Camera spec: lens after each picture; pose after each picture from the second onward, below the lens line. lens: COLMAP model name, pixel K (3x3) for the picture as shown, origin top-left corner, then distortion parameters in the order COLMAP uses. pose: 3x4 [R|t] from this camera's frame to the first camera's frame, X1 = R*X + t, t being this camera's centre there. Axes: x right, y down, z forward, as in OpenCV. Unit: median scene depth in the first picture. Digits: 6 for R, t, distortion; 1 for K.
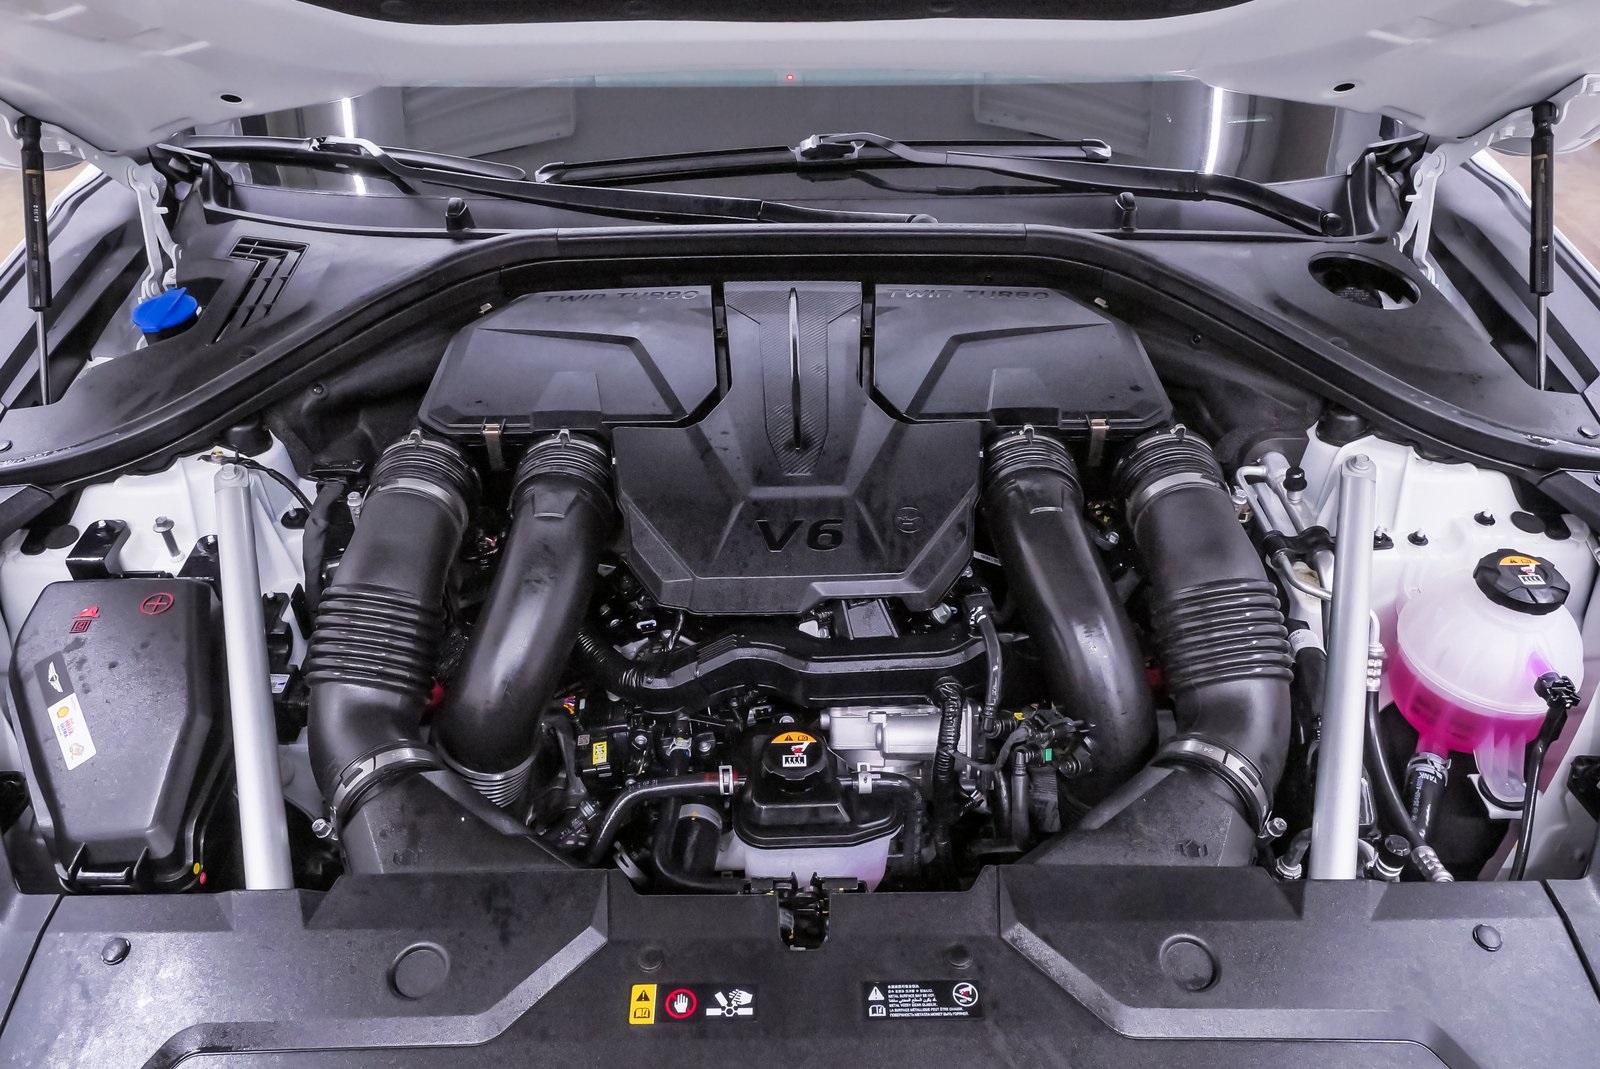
lens RADIAL K [[1147.7, 0, 804.4], [0, 1147.7, 574.3], [0, 0, 1]] dist [-0.052886, 0.055293]
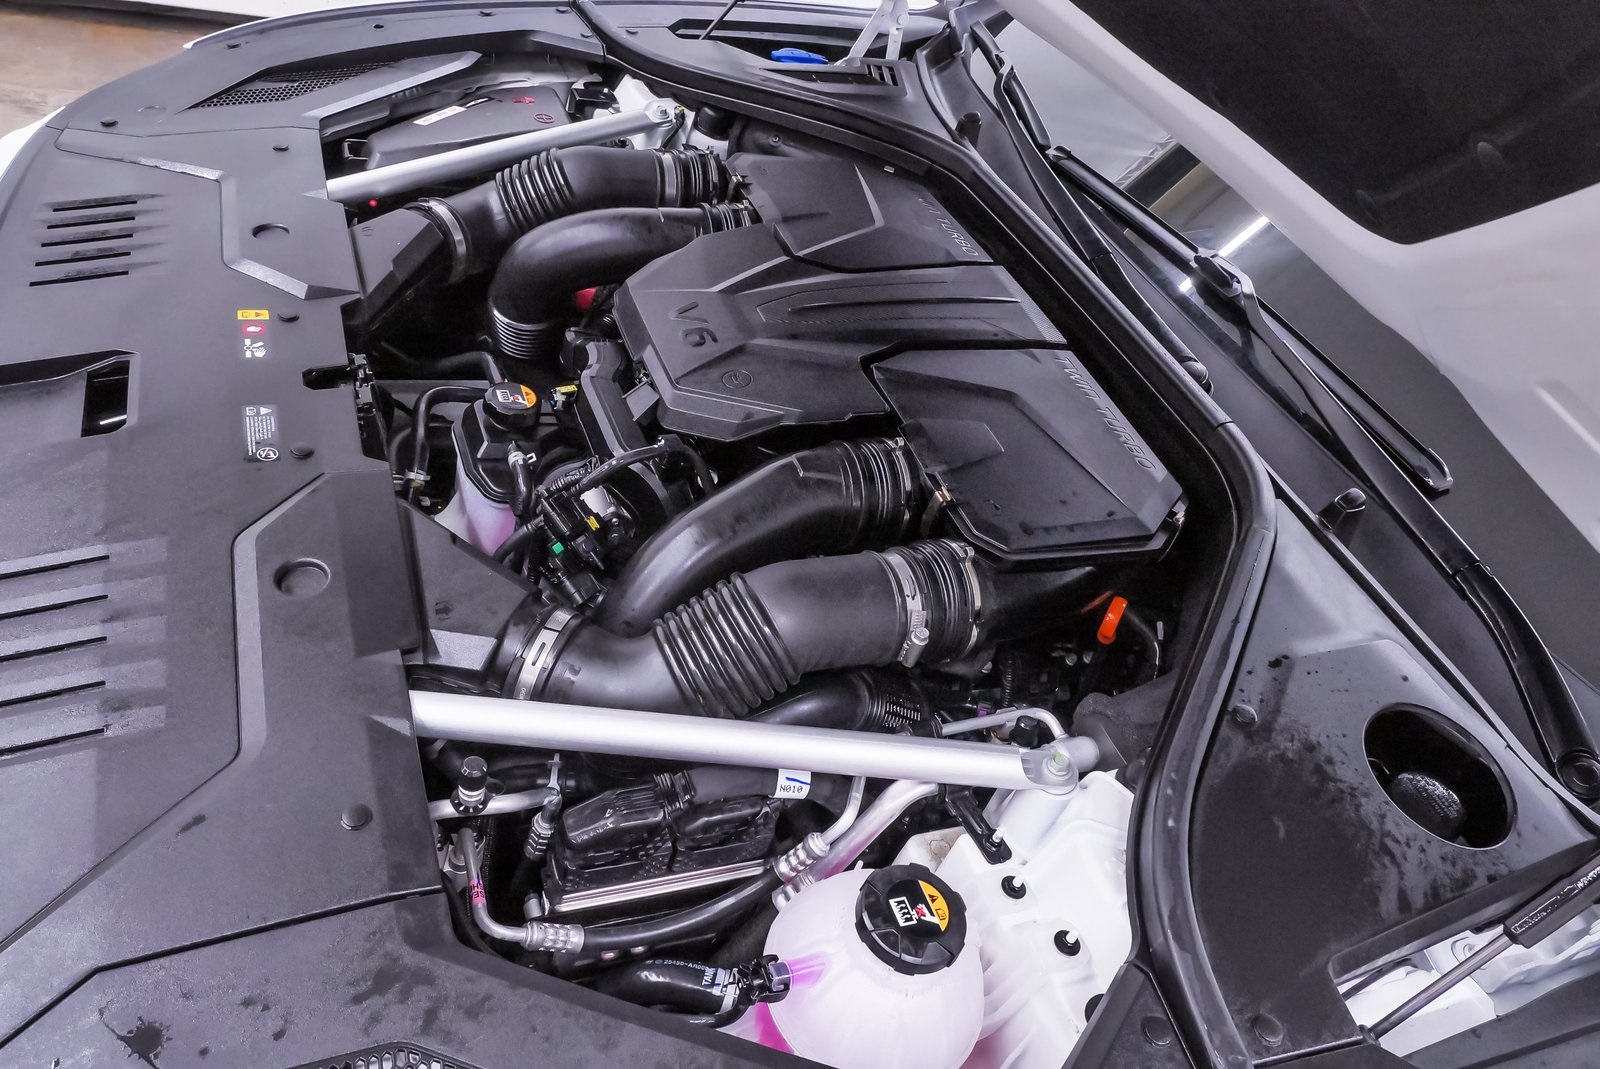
lens RADIAL K [[1300.0, 0, 781.2], [0, 1300.0, 533.3], [0, 0, 1]] dist [-0.060287, 0.090311]
pose [[0.312012, 0.648881, -0.693975, 0.967570], [-0.805944, 0.567557, 0.168325, -0.186190], [0.503093, 0.506786, 0.700047, 0.263633]]
